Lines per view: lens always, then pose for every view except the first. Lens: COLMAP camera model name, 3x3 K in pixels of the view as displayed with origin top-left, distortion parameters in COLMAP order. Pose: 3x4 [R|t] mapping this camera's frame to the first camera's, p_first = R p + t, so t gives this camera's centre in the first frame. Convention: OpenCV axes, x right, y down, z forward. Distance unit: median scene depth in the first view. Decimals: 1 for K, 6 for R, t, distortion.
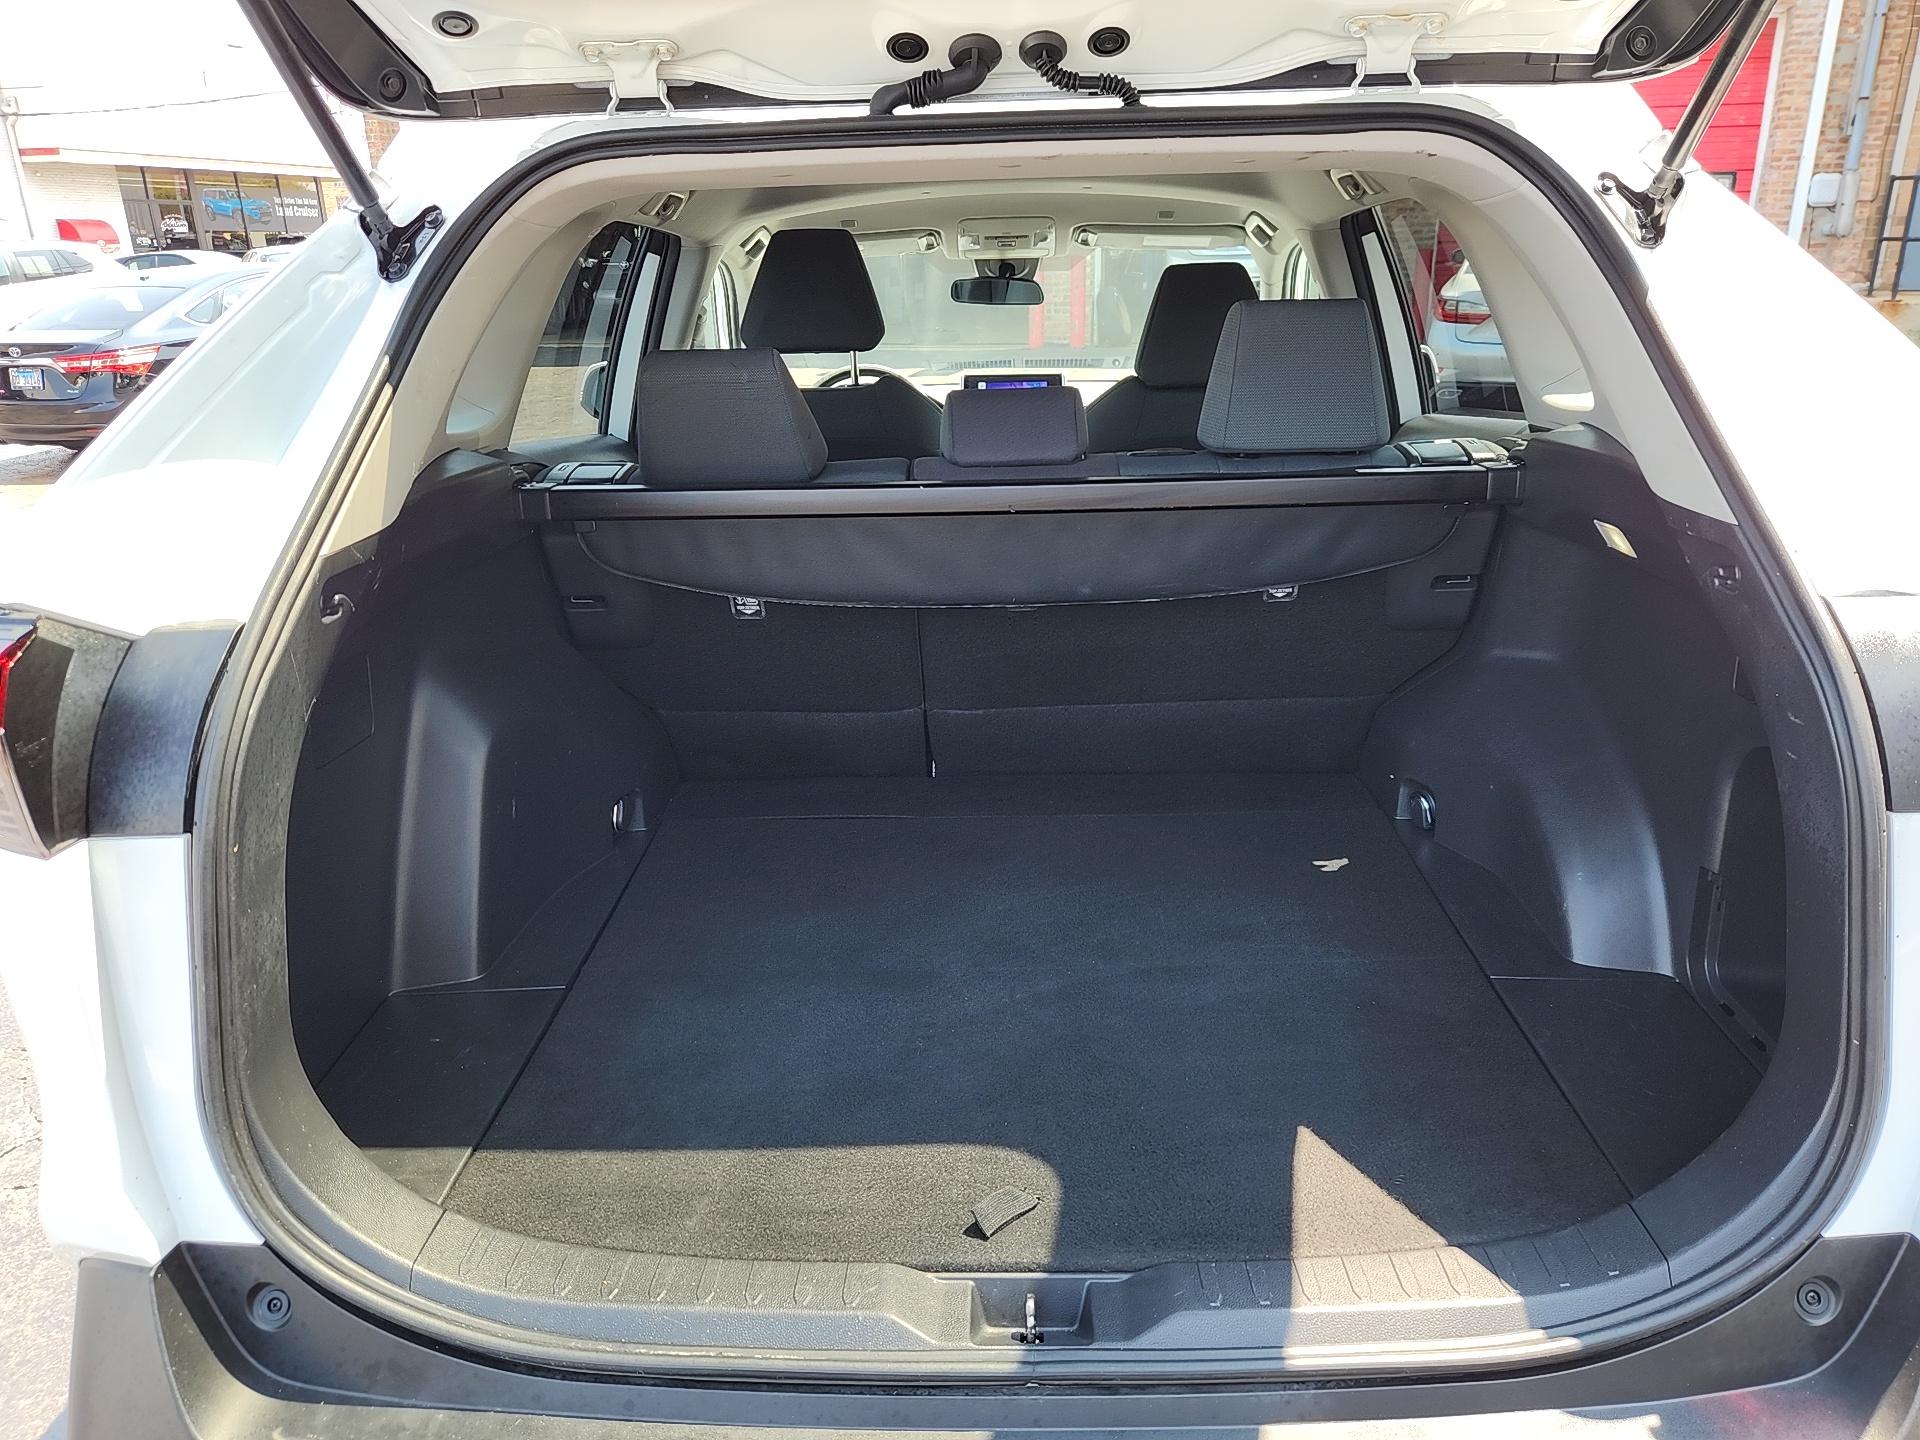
lens RADIAL K [[1369.3, 0, 960.7], [0, 1369.3, 728.5], [0, 0, 1]] dist [0.057421, -0.056103]
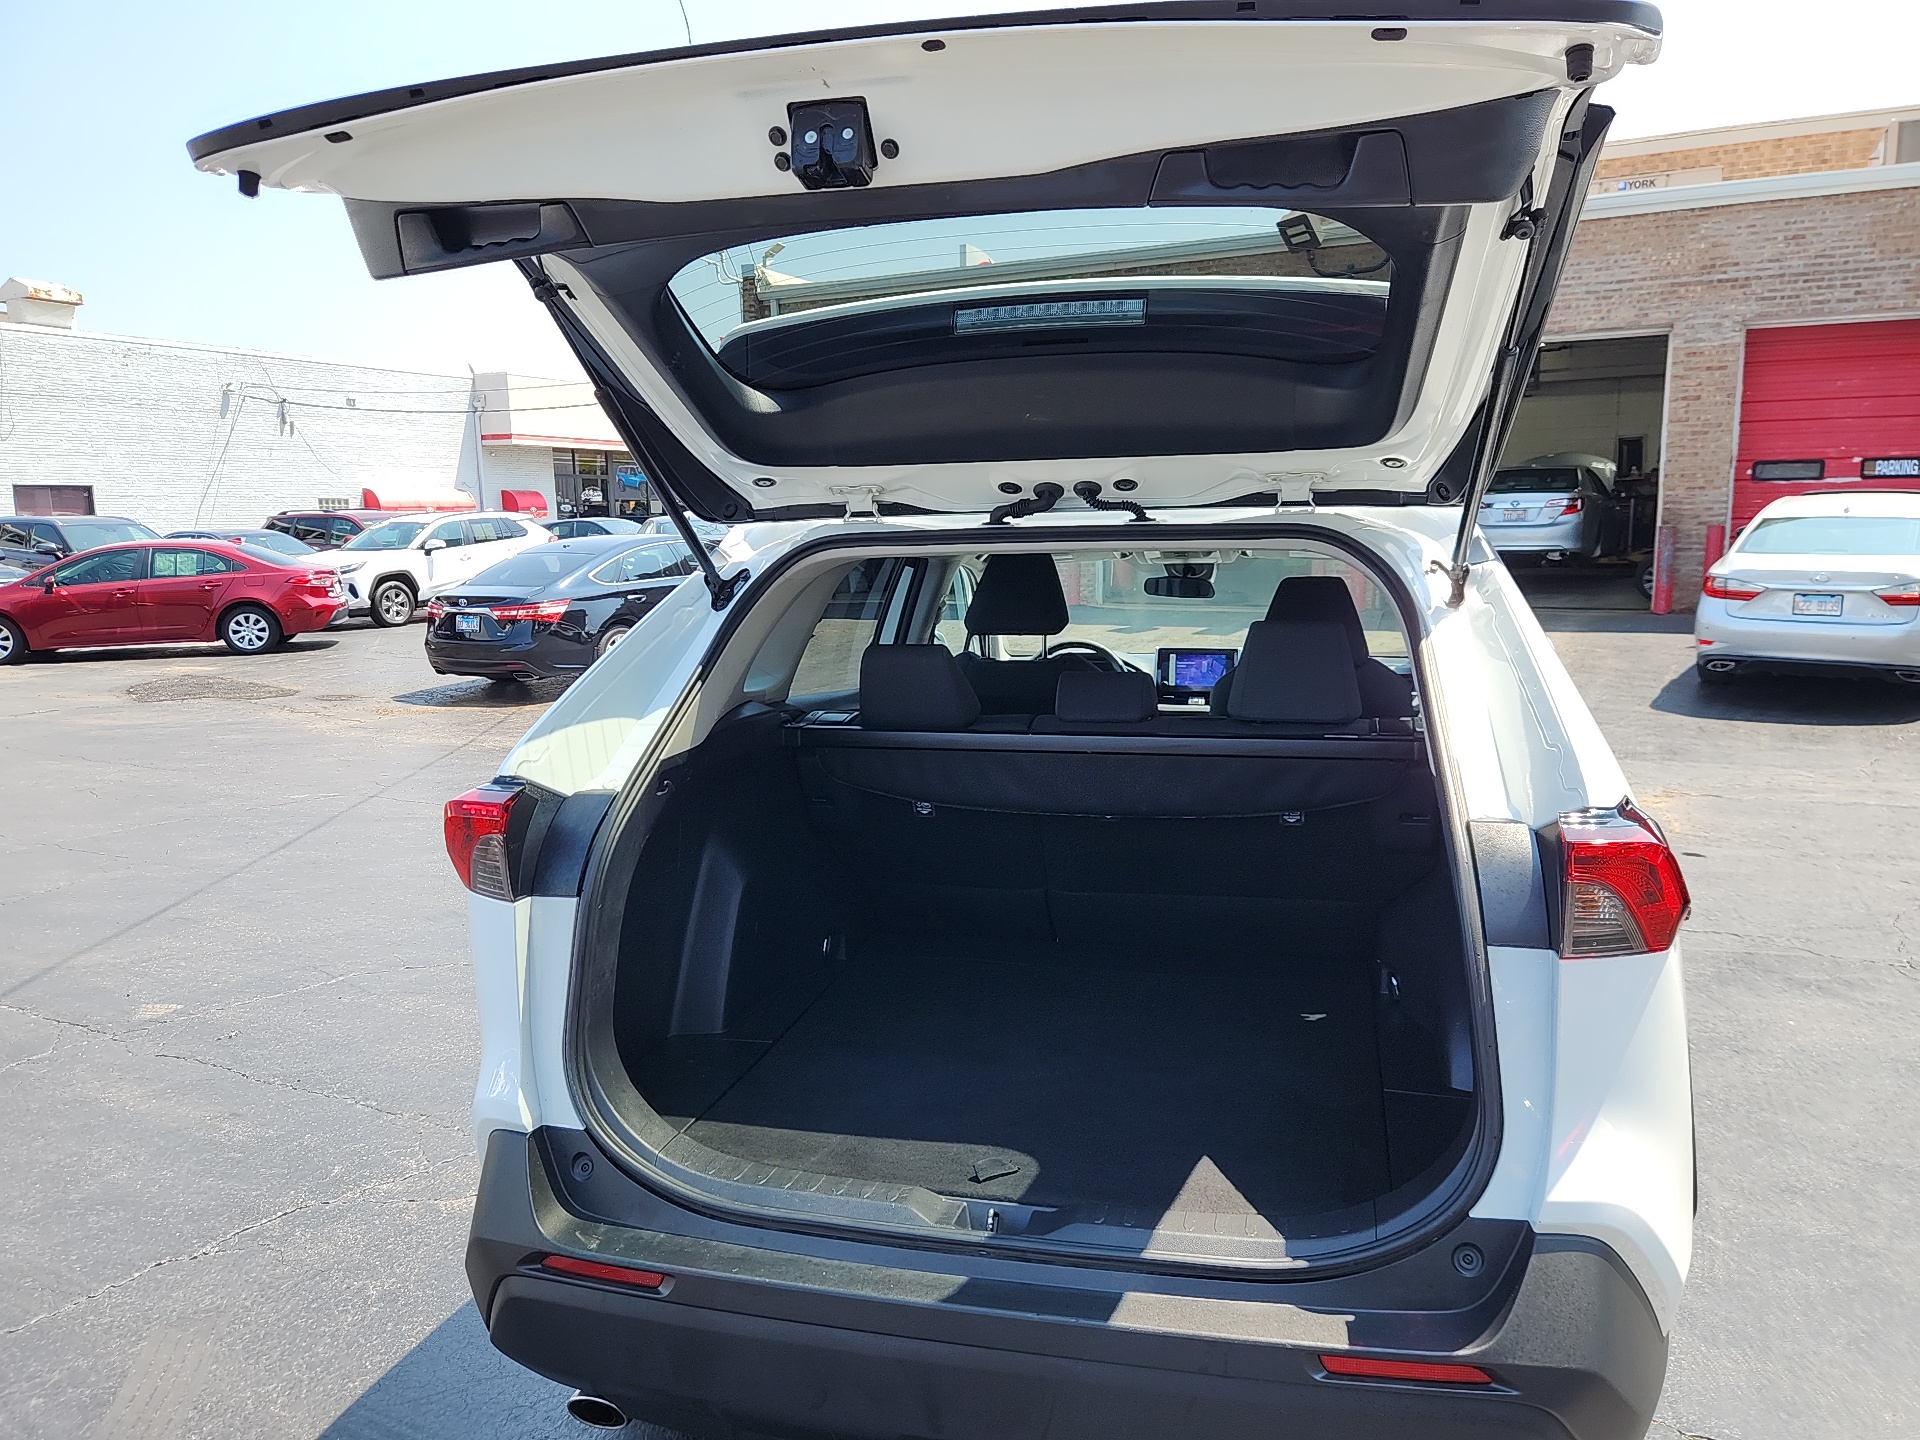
lens RADIAL K [[1383.1, 0, 984.1], [0, 1383.1, 689.0], [0, 0, 1]] dist [0.083655, -0.085781]
pose [[0.976734, 0.031952, -0.212061, 0.264877], [-0.074207, 0.978108, -0.194416, 0.084106], [0.201207, 0.205630, 0.957723, -0.537079]]
